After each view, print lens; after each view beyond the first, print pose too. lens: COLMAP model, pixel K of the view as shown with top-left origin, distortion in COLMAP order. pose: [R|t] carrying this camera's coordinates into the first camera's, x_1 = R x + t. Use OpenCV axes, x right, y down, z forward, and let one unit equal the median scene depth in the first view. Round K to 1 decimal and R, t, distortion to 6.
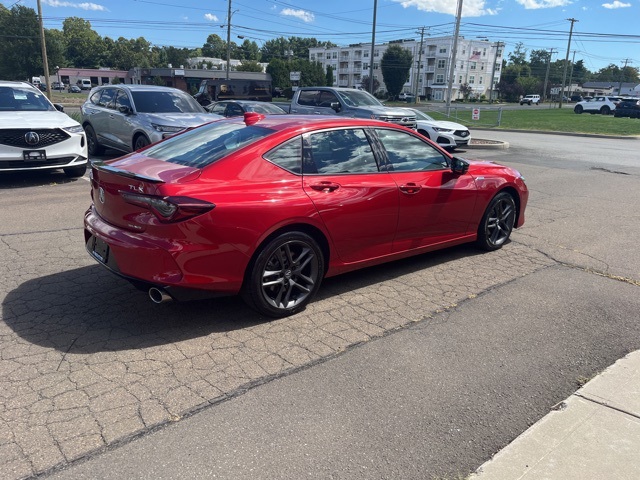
lens RADIAL K [[483.9, 0, 318.5], [0, 483.9, 240.2], [0, 0, 1]] dist [0.075732, -0.098926]
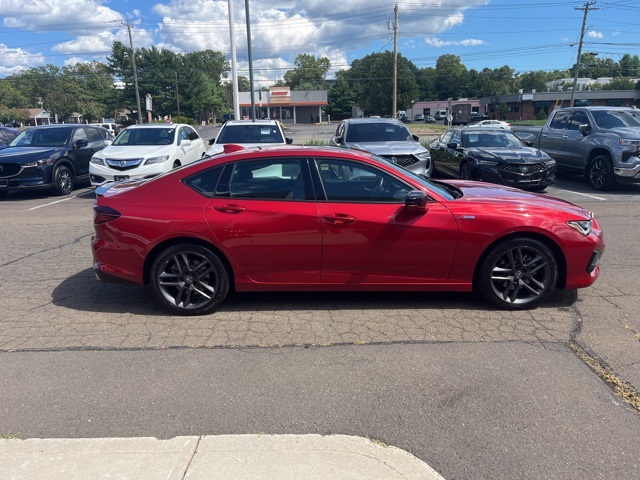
lens RADIAL K [[483.9, 0, 319.2], [0, 483.9, 235.7], [0, 0, 1]] dist [0.075732, -0.098926]
pose [[0.769718, 0.106651, -0.629412, 0.393810], [-0.143722, 0.989585, -0.008080, -0.030766], [0.621995, 0.096679, 0.777030, 0.114614]]
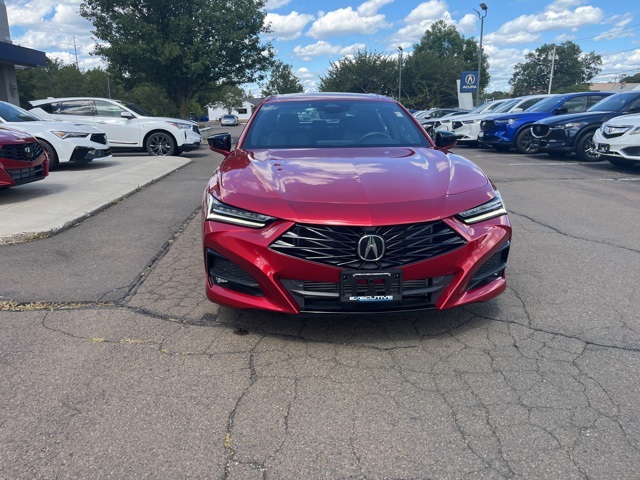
lens RADIAL K [[483.9, 0, 318.9], [0, 483.9, 239.7], [0, 0, 1]] dist [0.075732, -0.098926]
pose [[-0.587291, 0.185945, -0.787727, 0.506533], [-0.235765, 0.891744, 0.386273, -0.209195], [0.774277, 0.412573, -0.479874, 0.902132]]
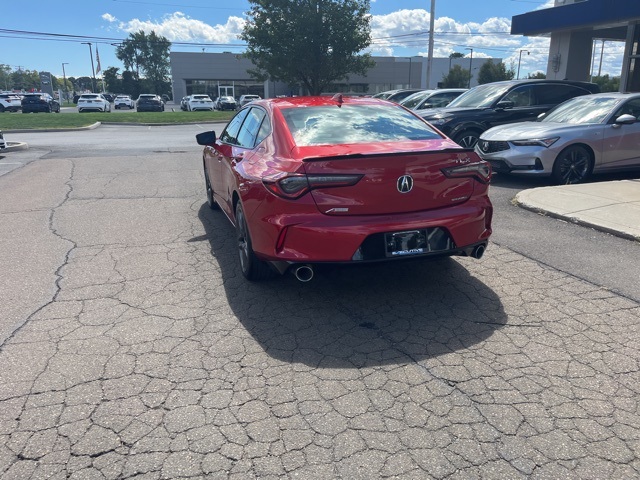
lens RADIAL K [[483.9, 0, 317.6], [0, 483.9, 243.7], [0, 0, 1]] dist [0.075732, -0.098926]
pose [[0.380696, -0.294533, 0.876539, -0.554393], [0.286139, 0.938915, 0.191217, -0.086350], [-0.879315, 0.178016, 0.441718, 0.319398]]
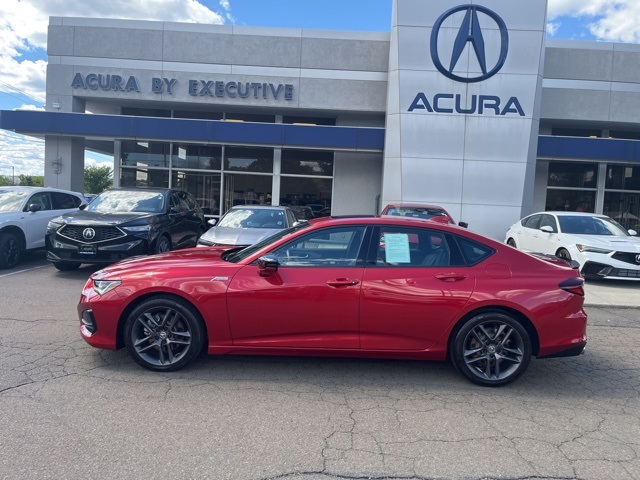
lens RADIAL K [[483.9, 0, 320.0], [0, 483.9, 234.3], [0, 0, 1]] dist [0.075732, -0.098926]
pose [[-0.754950, -0.100959, 0.647964, -0.348215], [0.126076, 0.947301, 0.294491, -0.305890], [-0.643549, 0.304019, -0.702437, 1.024950]]
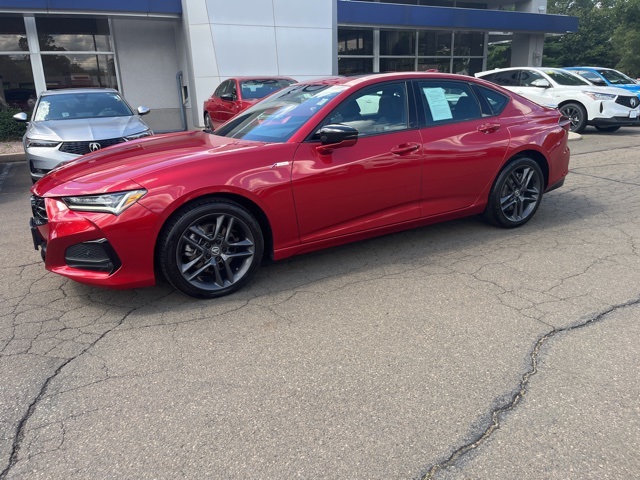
lens RADIAL K [[483.9, 0, 318.2], [0, 483.9, 240.8], [0, 0, 1]] dist [0.075732, -0.098926]
pose [[-0.982309, -0.051094, 0.180161, -0.049534], [0.059209, 0.827967, 0.557642, -0.290584], [-0.177659, 0.558444, -0.810295, 1.094554]]
